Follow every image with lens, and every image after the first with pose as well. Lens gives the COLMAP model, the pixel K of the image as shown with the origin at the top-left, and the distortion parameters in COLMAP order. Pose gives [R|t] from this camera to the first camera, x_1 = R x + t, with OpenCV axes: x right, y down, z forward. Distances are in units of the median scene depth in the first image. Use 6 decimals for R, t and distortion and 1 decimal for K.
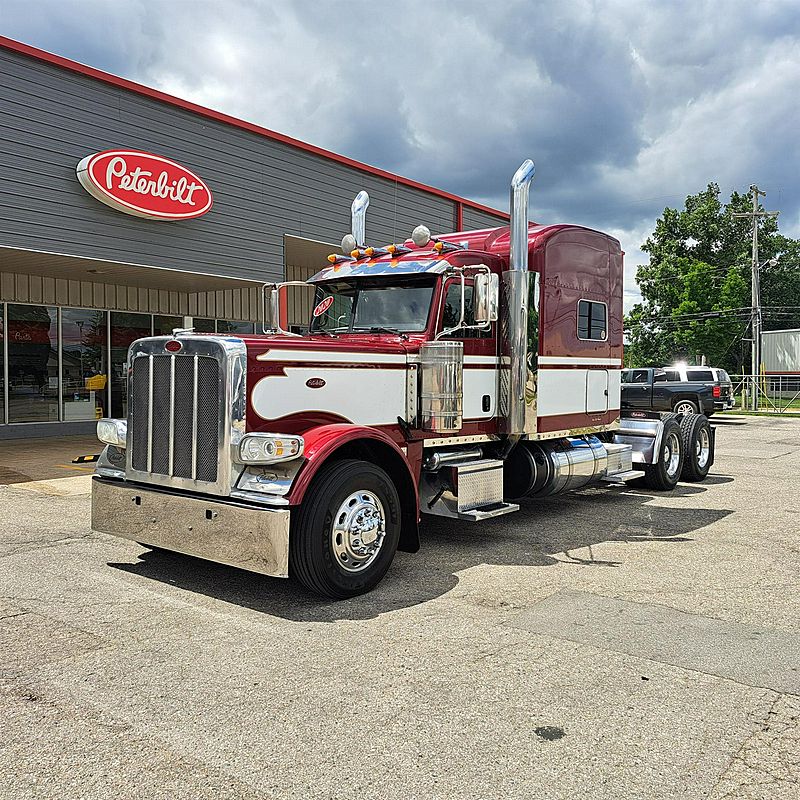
lens RADIAL K [[771.0, 0, 403.5], [0, 771.0, 401.0], [0, 0, 1]] dist [0.058184, 0.000000]
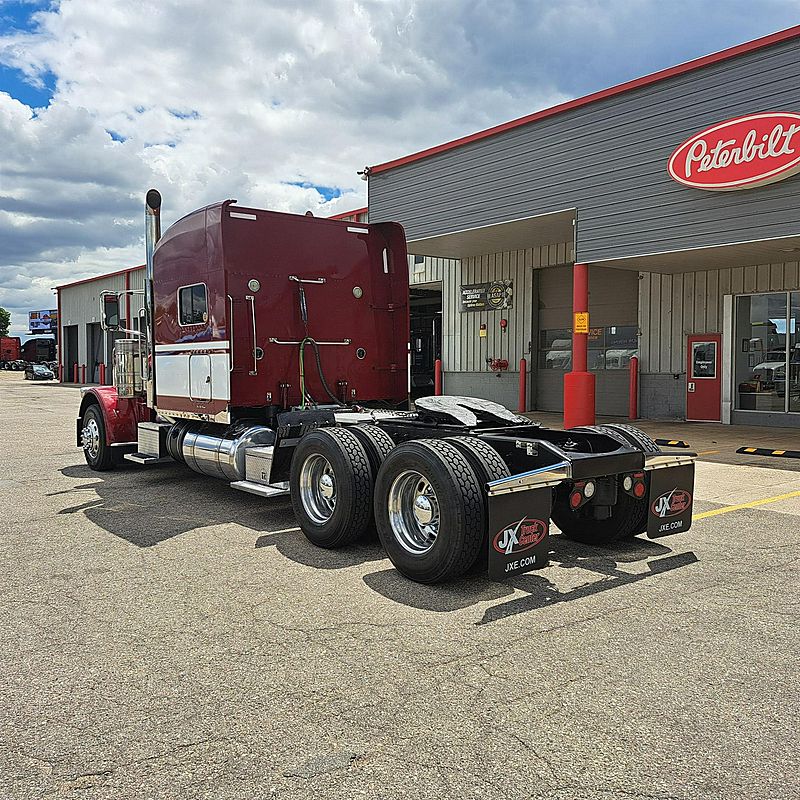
lens RADIAL K [[771.0, 0, 418.8], [0, 771.0, 385.5], [0, 0, 1]] dist [0.058184, 0.000000]
pose [[-0.207513, 0.022226, -0.977980, 0.700665], [-0.031980, 0.999053, 0.029491, -0.024068], [0.977709, 0.037395, -0.206606, 0.906307]]
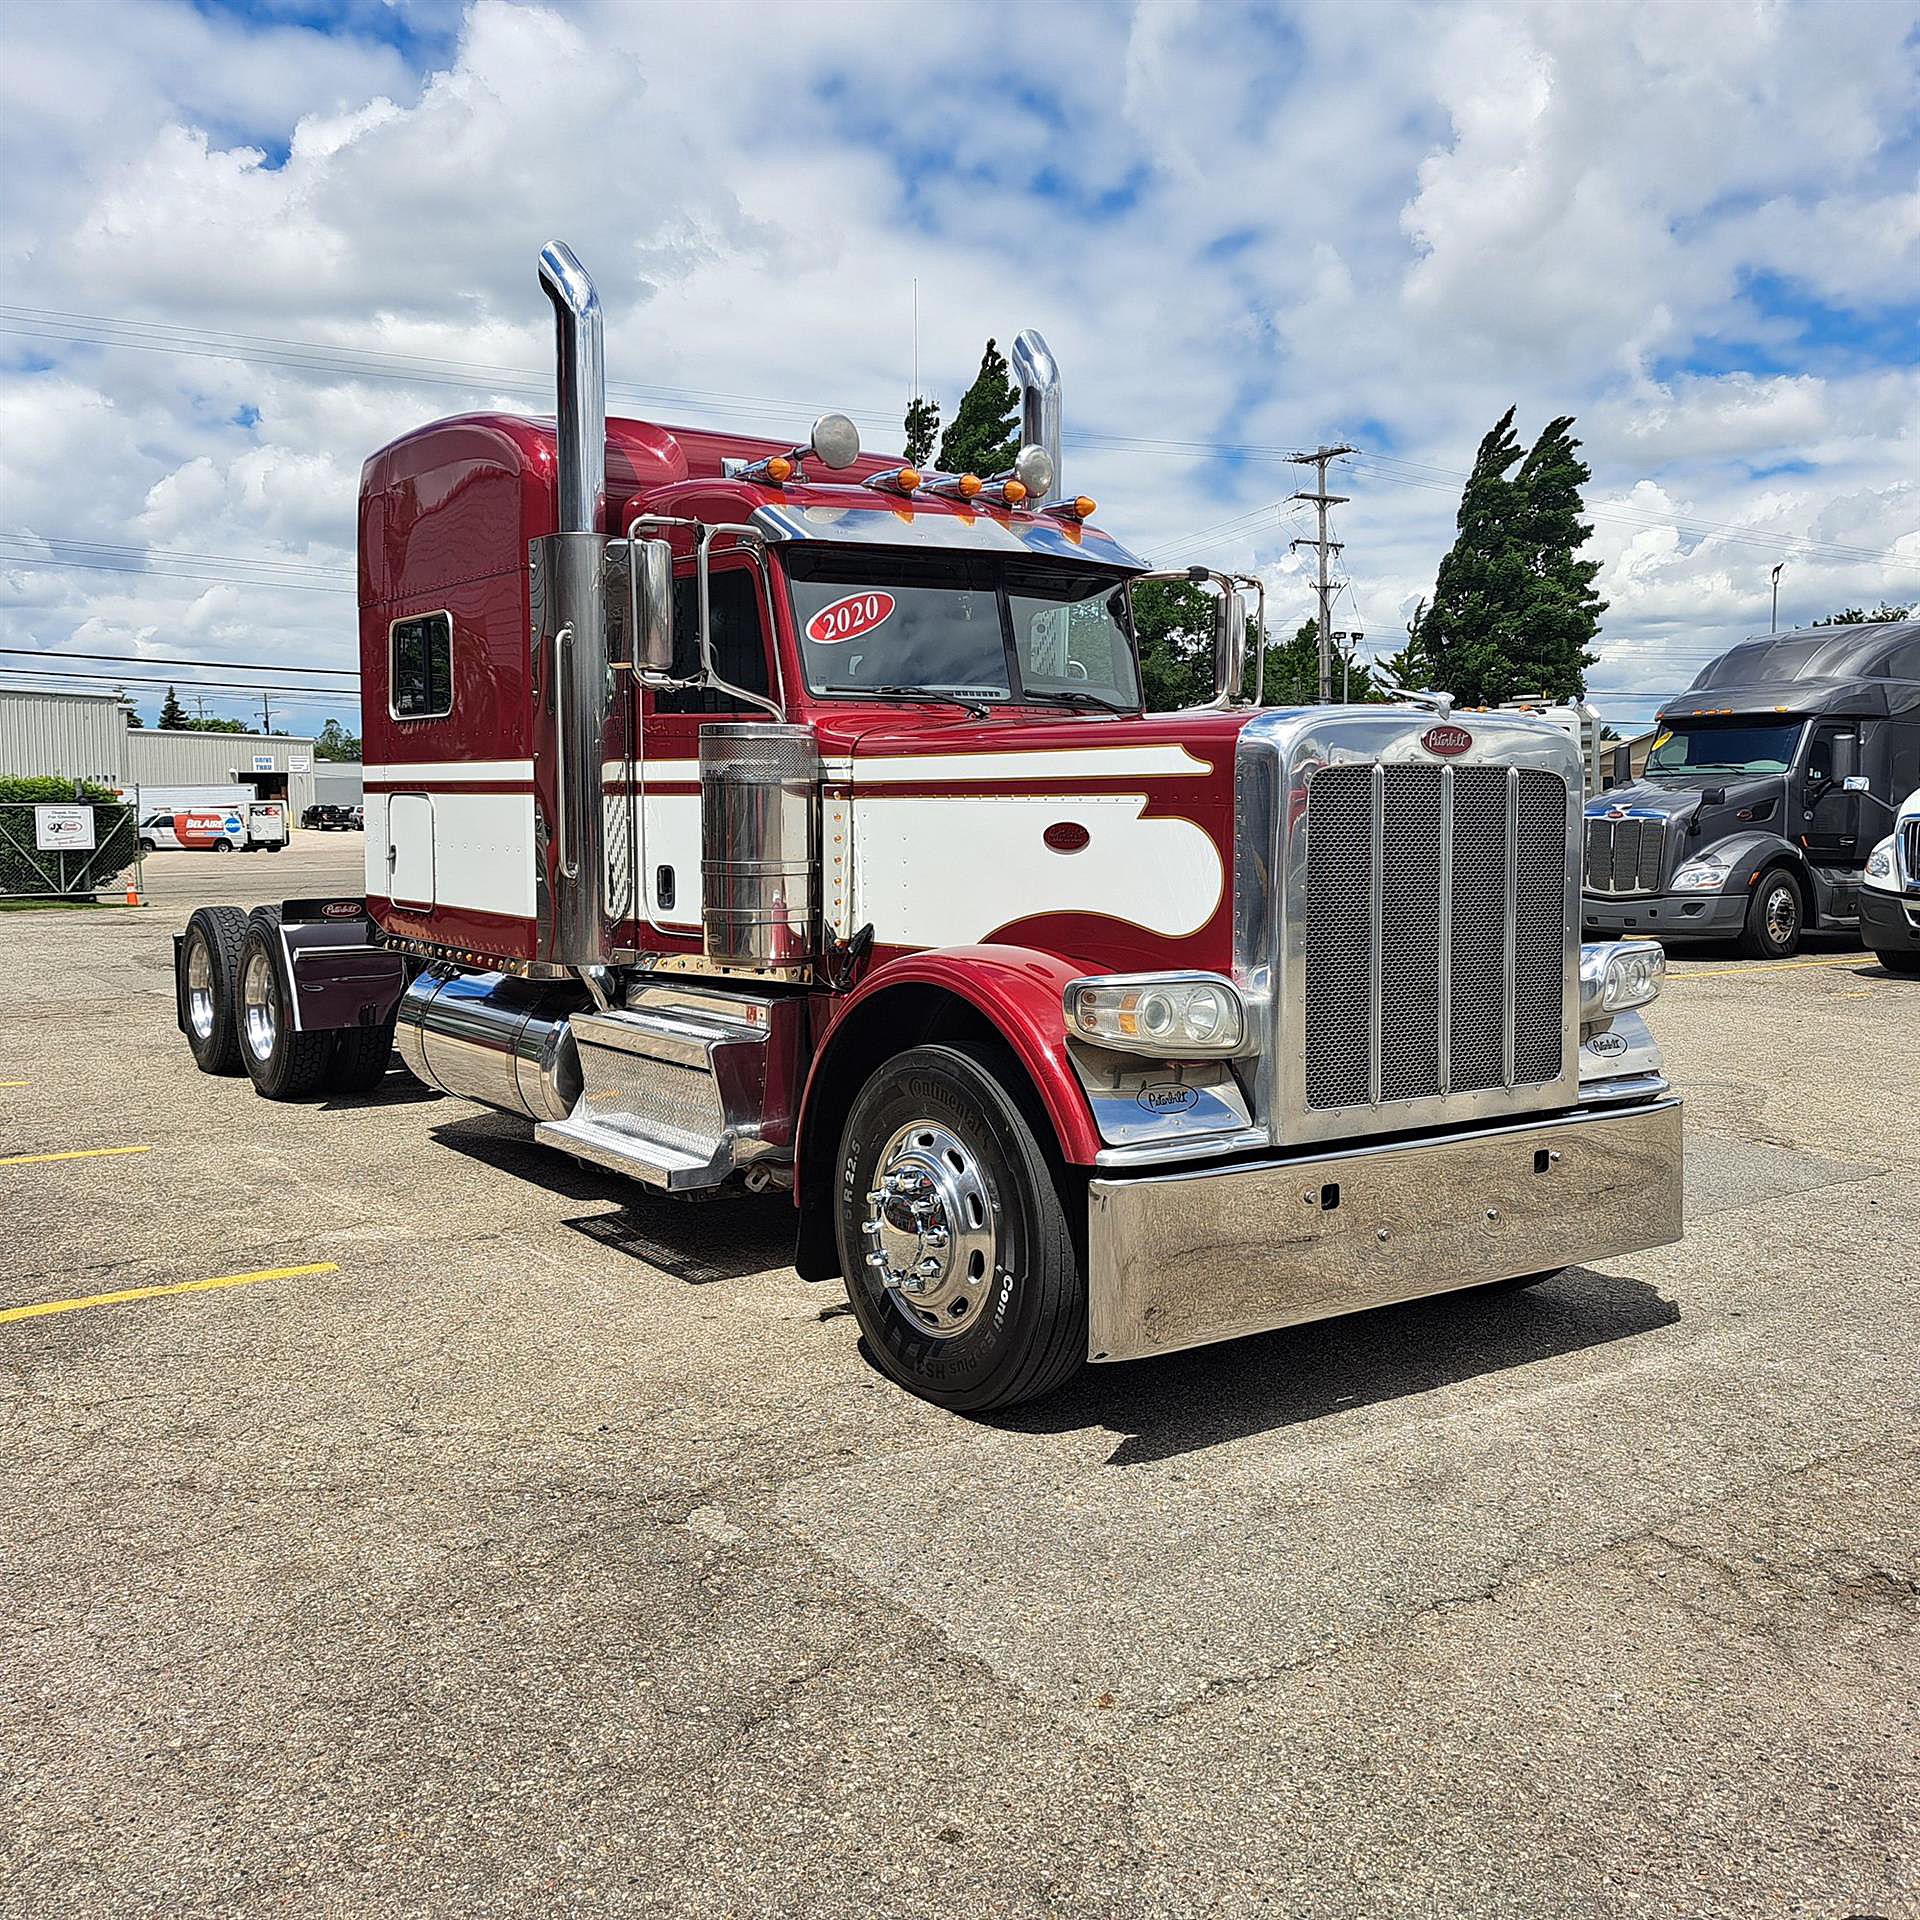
lens RADIAL K [[1850.4, 0, 958.6], [0, 1850.4, 959.3], [0, 0, 1]] dist [0.058184, 0.000000]
pose [[0.262378, -0.089163, 0.960837, -0.403120], [0.040101, 0.995869, 0.081464, -0.016106], [-0.964132, 0.017157, 0.264870, 0.331150]]
